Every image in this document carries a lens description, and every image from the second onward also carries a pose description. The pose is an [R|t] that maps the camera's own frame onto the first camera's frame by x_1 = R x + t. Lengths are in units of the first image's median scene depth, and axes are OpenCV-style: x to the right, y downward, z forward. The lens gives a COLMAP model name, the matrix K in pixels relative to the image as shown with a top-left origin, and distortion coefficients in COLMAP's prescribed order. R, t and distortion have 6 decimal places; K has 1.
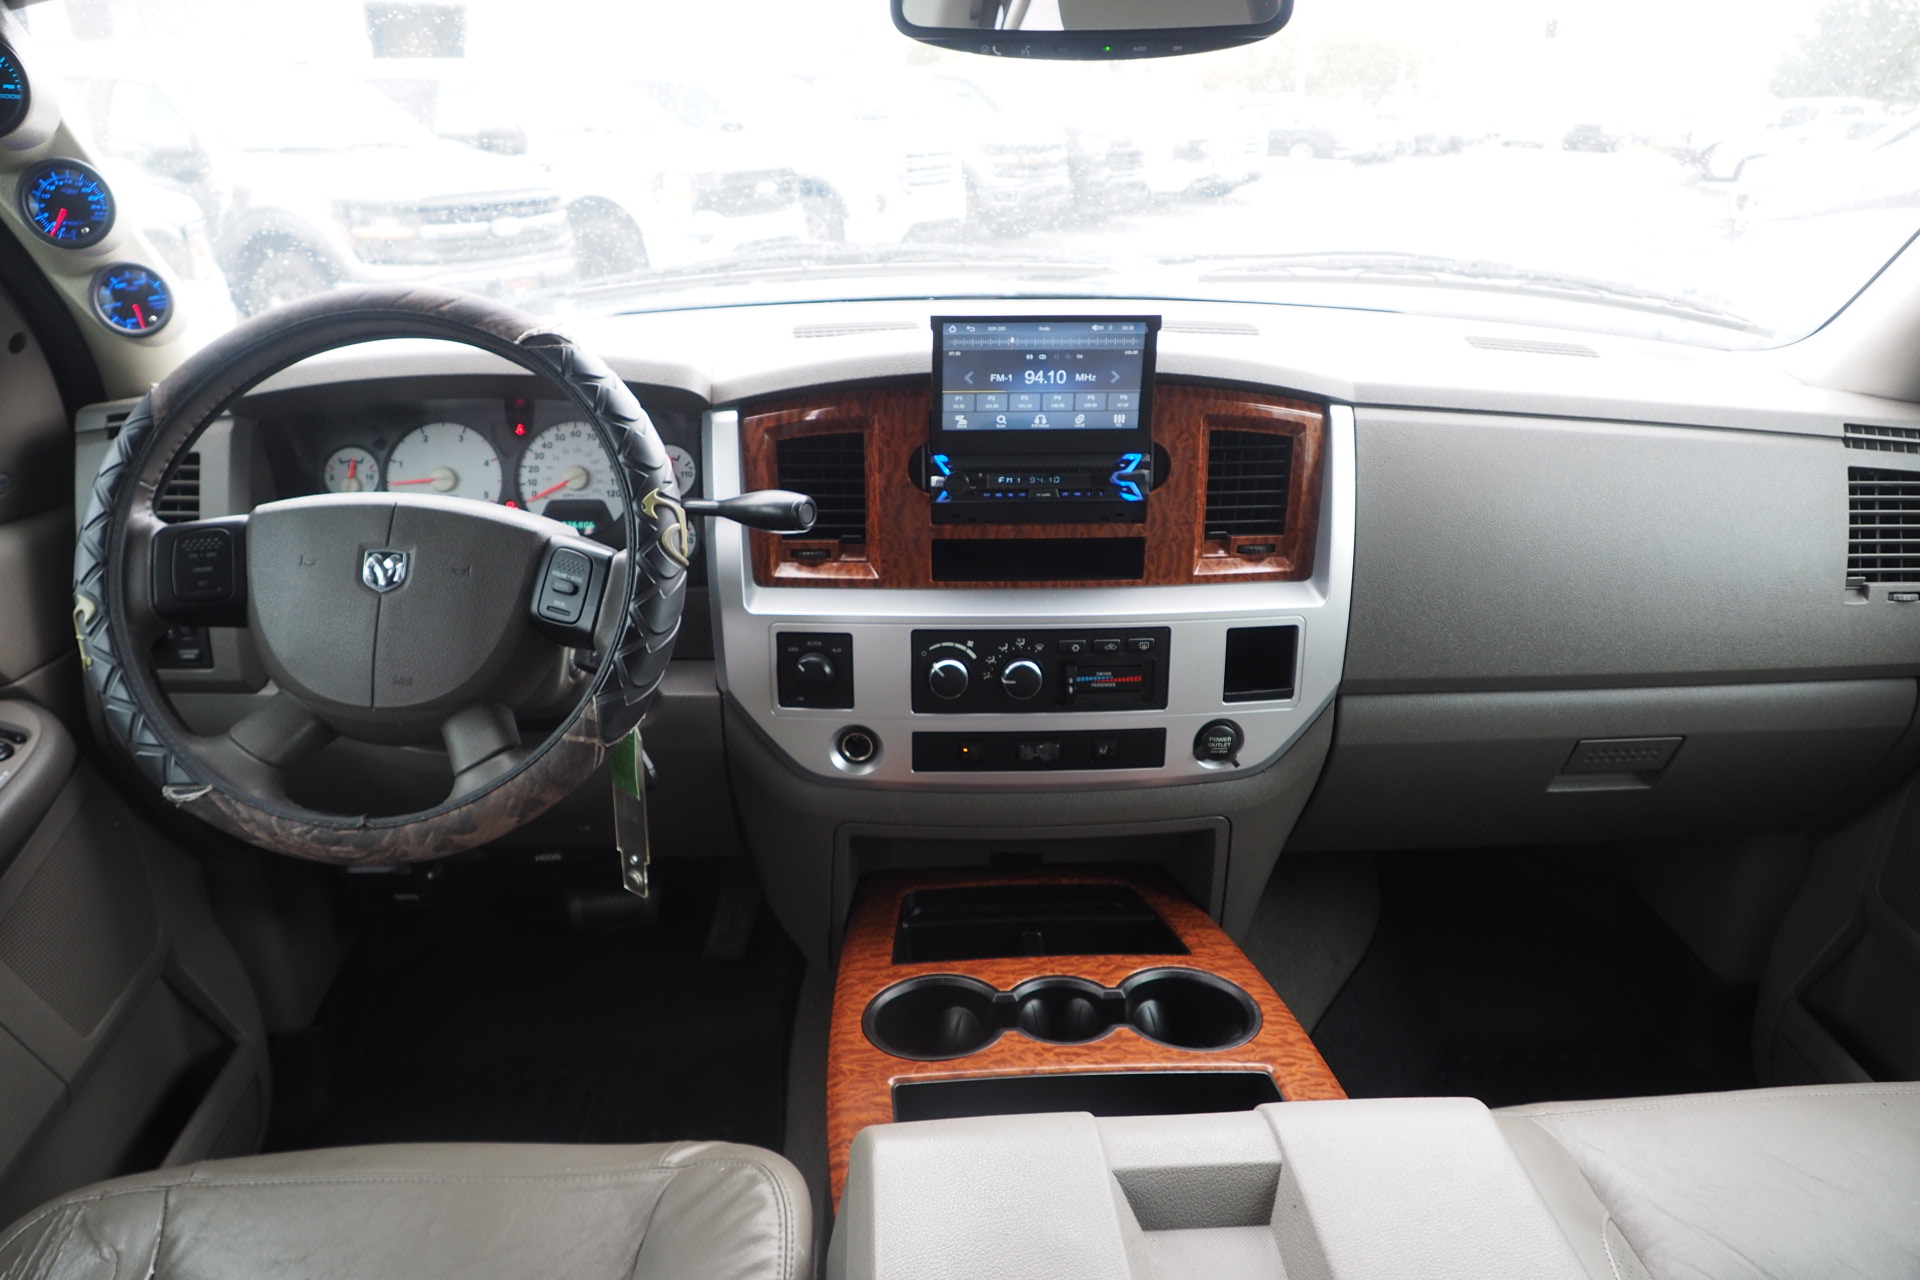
lens RADIAL K [[1355.7, 0, 947.6], [0, 1355.7, 645.3], [0, 0, 1]] dist [-0.029644, 0.001890]
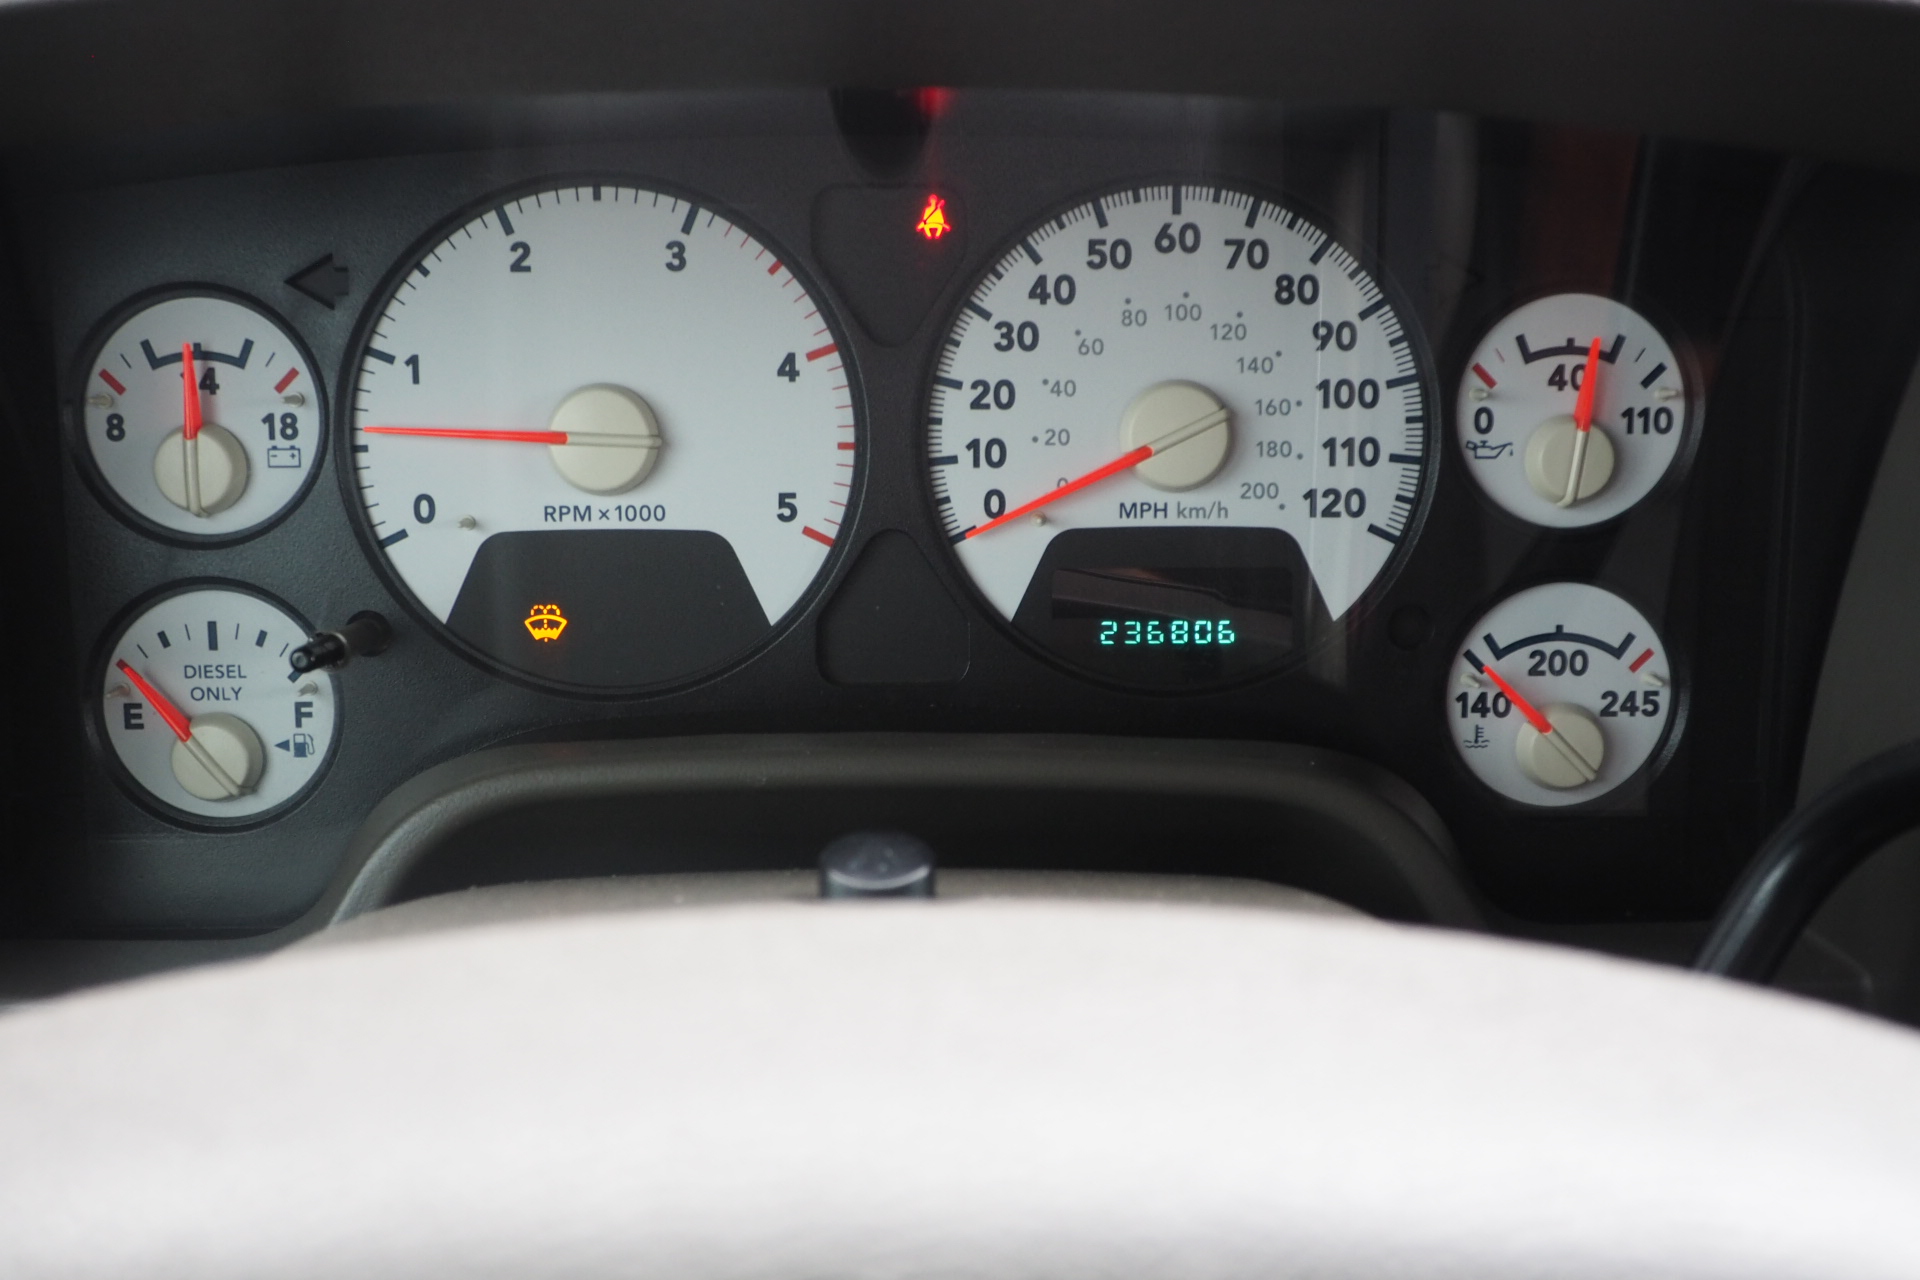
lens RADIAL K [[1025.9, 0, 955.5], [0, 1025.9, 634.1], [0, 0, 1]] dist [0.002232, -0.000142]
pose [[0.999485, 0.008215, -0.031022, -0.332974], [-0.006534, 0.998523, 0.053929, -0.107531], [0.031419, -0.053698, 0.998063, 0.893859]]
